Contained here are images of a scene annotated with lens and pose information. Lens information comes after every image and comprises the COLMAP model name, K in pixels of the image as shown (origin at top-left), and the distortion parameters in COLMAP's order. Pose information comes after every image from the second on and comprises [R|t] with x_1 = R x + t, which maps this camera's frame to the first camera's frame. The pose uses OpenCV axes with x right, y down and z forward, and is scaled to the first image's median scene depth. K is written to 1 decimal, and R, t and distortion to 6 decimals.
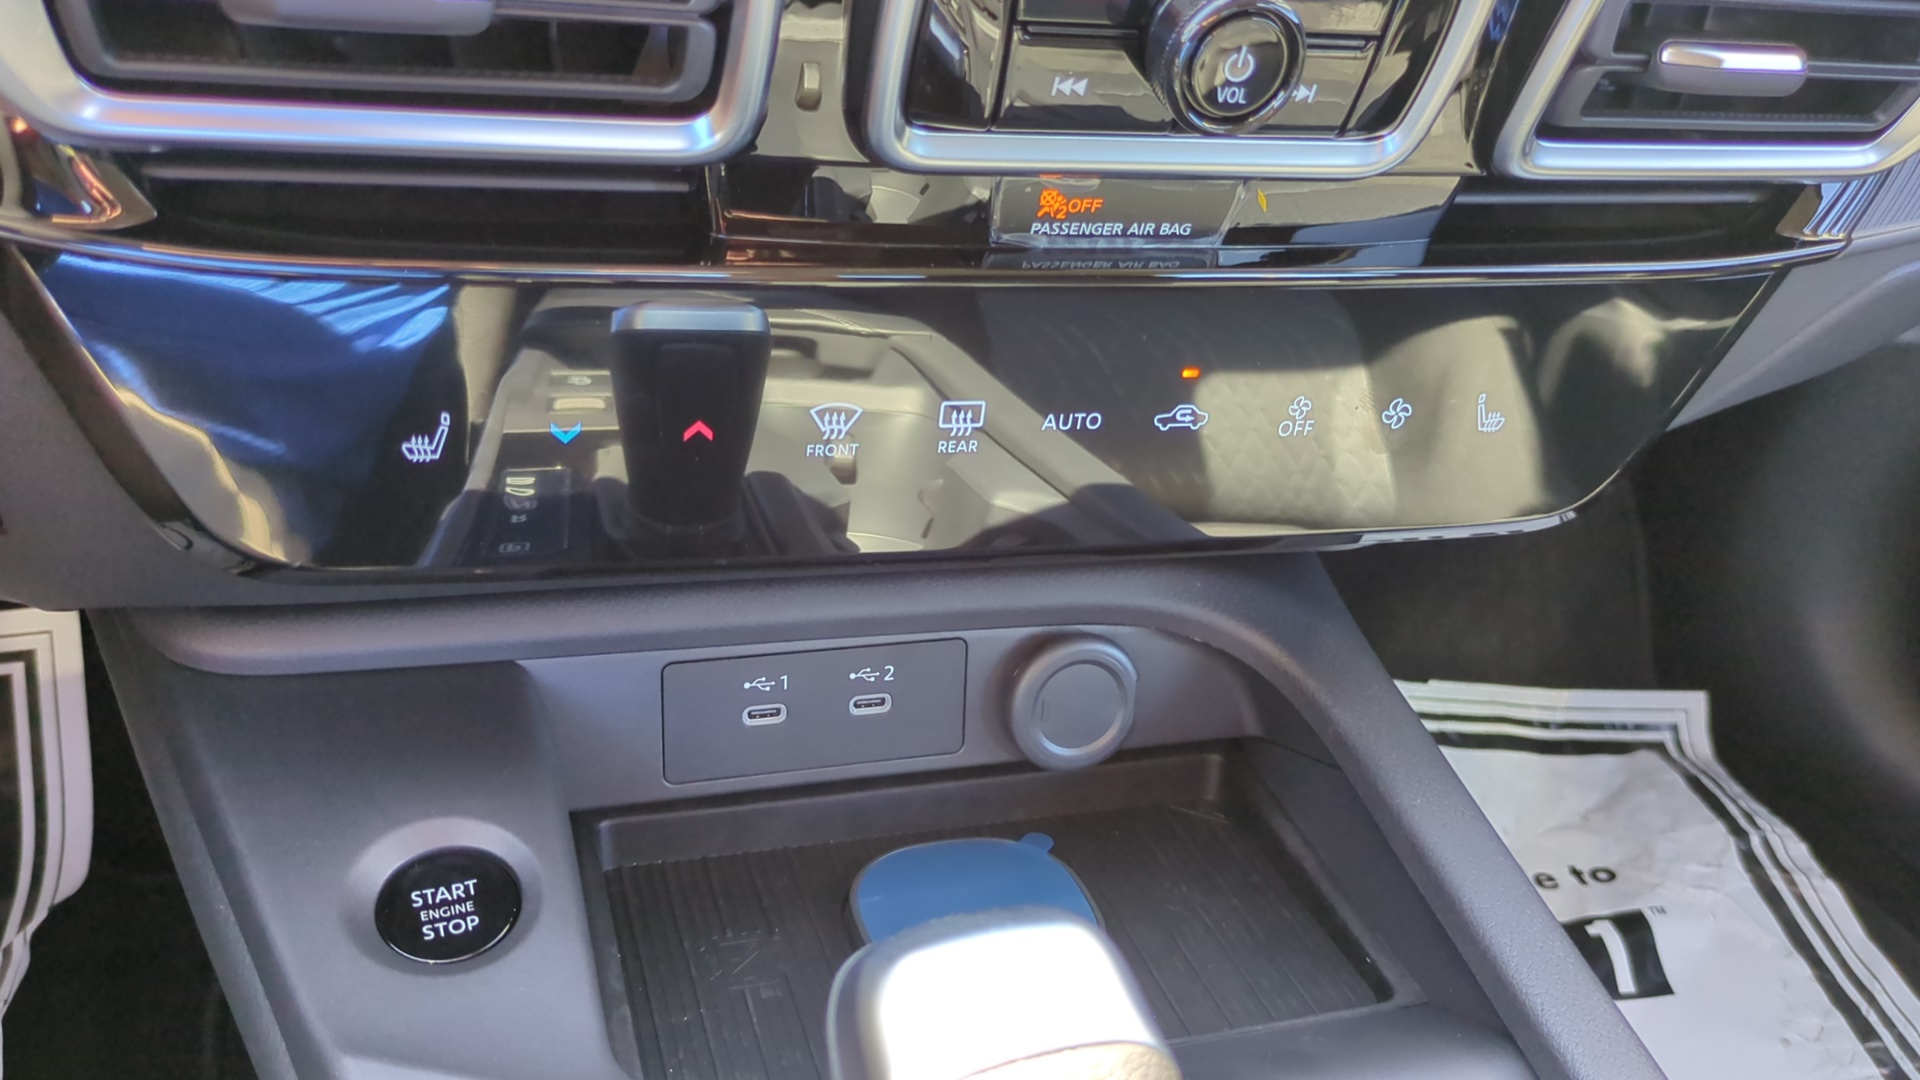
lens RADIAL K [[1665.9, 0, 956.8], [0, 1665.9, 544.4], [0, 0, 1]] dist [0.041161, -0.055337]
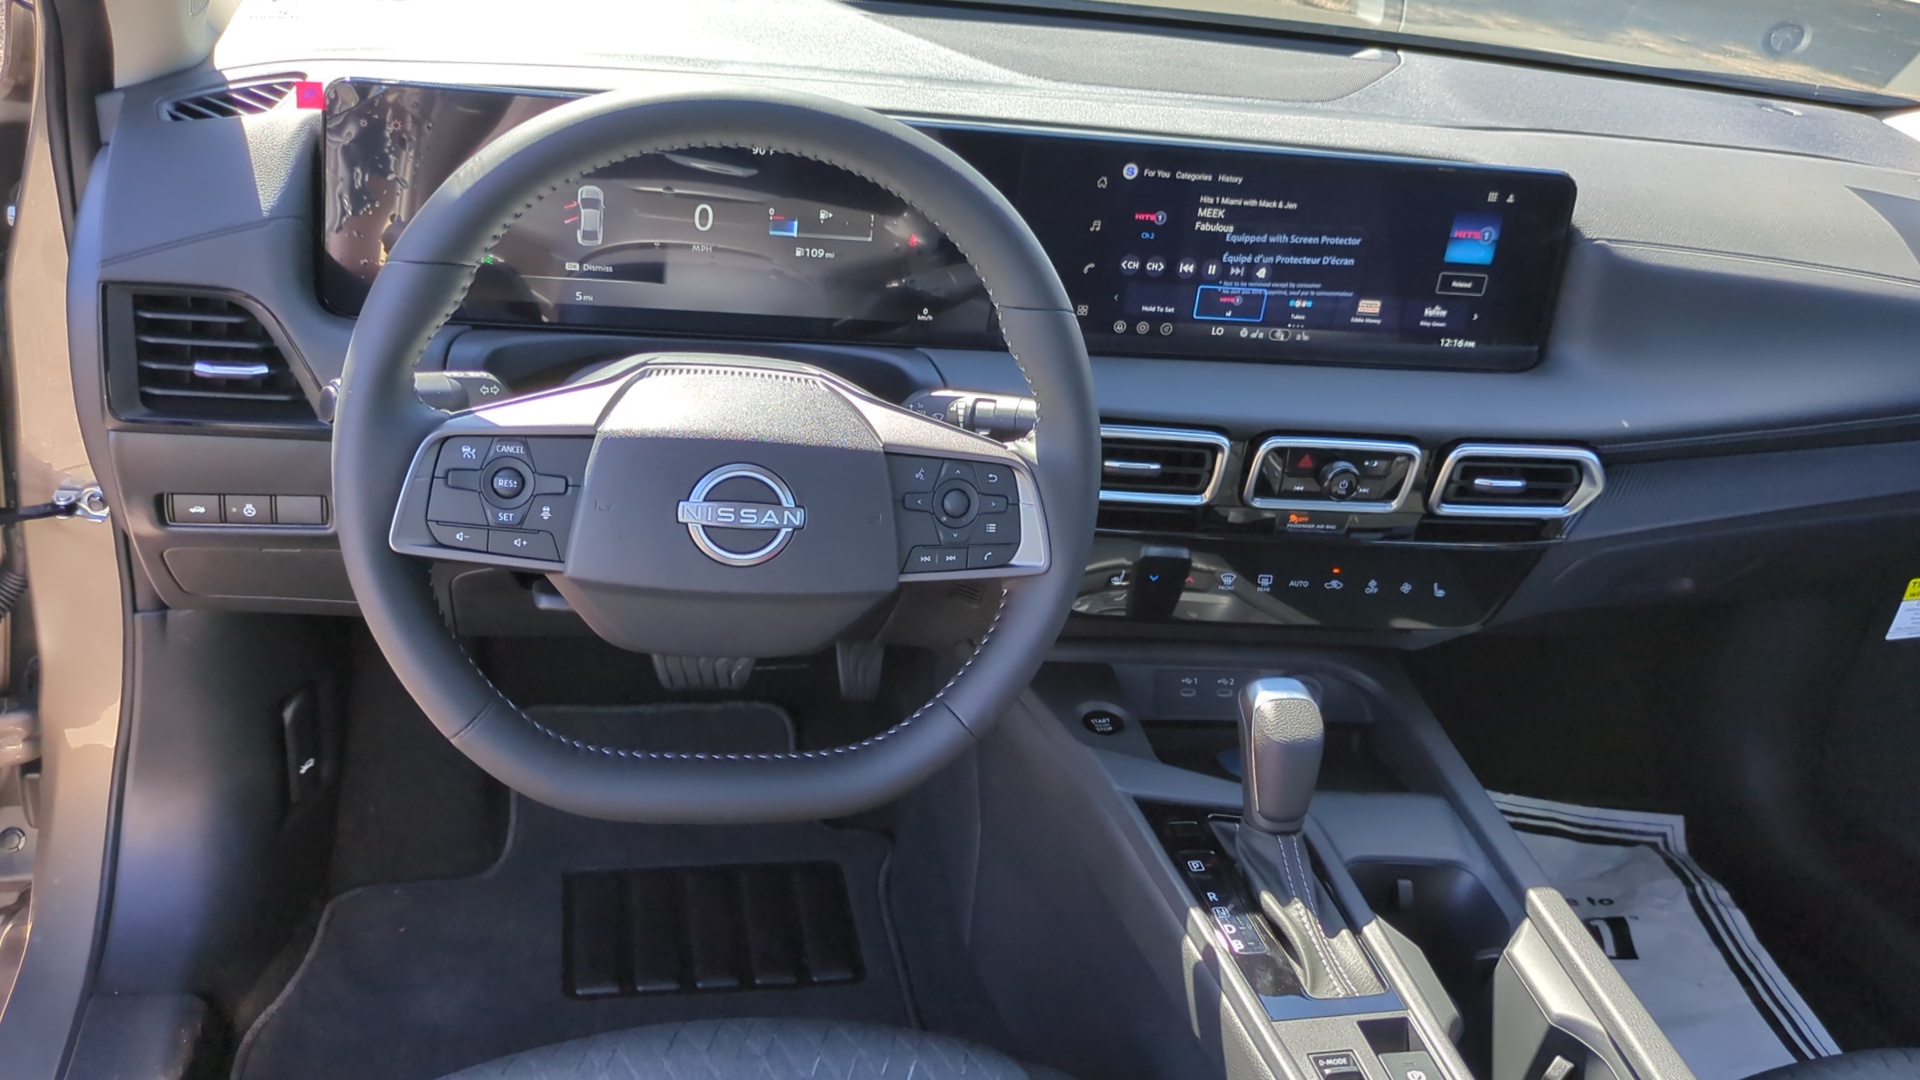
lens RADIAL K [[1665.9, 0, 961.3], [0, 1665.9, 530.4], [0, 0, 1]] dist [0.041161, -0.055337]
pose [[0.989651, 0.025742, -0.141164, -0.051405], [-0.053099, 0.979639, -0.193619, 0.199521], [0.133306, 0.199111, 0.970868, -0.926157]]
